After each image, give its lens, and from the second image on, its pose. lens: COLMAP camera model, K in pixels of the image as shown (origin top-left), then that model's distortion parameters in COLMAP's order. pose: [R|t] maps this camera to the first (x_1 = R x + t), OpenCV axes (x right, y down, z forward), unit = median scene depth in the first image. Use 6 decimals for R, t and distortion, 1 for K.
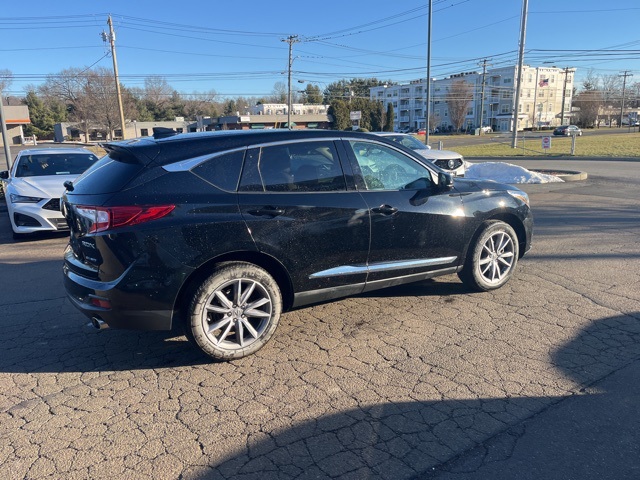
lens RADIAL K [[488.1, 0, 322.2], [0, 488.1, 240.6], [0, 0, 1]] dist [0.059297, -0.069778]
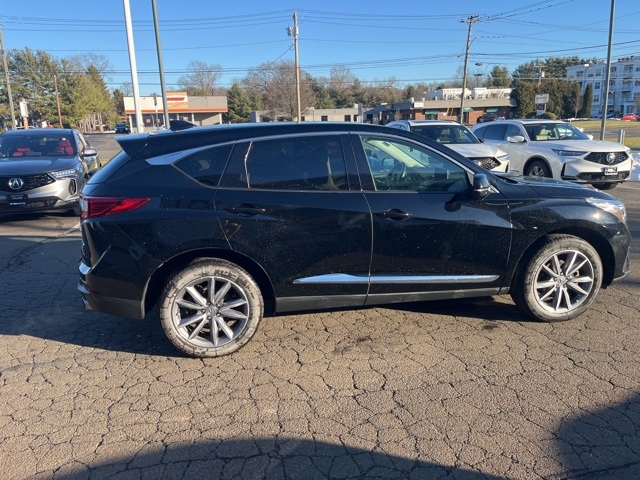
lens RADIAL K [[487.7, 0, 318.9], [0, 487.7, 231.0], [0, 0, 1]] dist [0.063423, -0.077652]
pose [[0.934740, 0.078707, -0.346504, 0.258319], [-0.075589, 0.996885, 0.022528, -0.036172], [0.347198, 0.005135, 0.937778, 0.113939]]
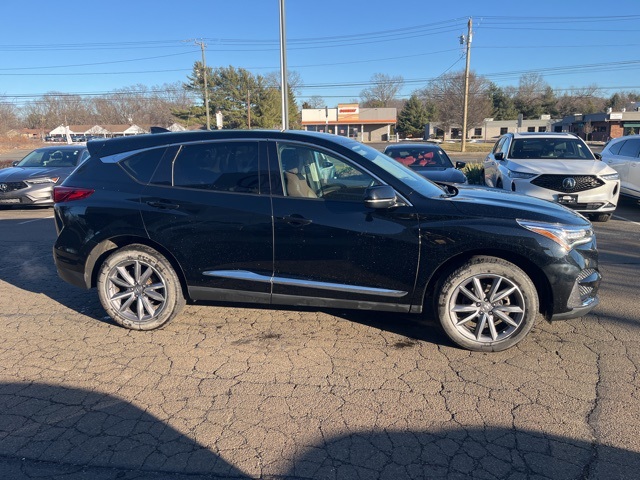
lens RADIAL K [[488.1, 0, 322.2], [0, 488.1, 240.6], [0, 0, 1]] dist [0.059297, -0.069778]
pose [[0.753741, 0.154264, -0.638809, 0.631008], [-0.152524, 0.986580, 0.058280, -0.071429], [0.639227, 0.053505, 0.767155, 0.284647]]
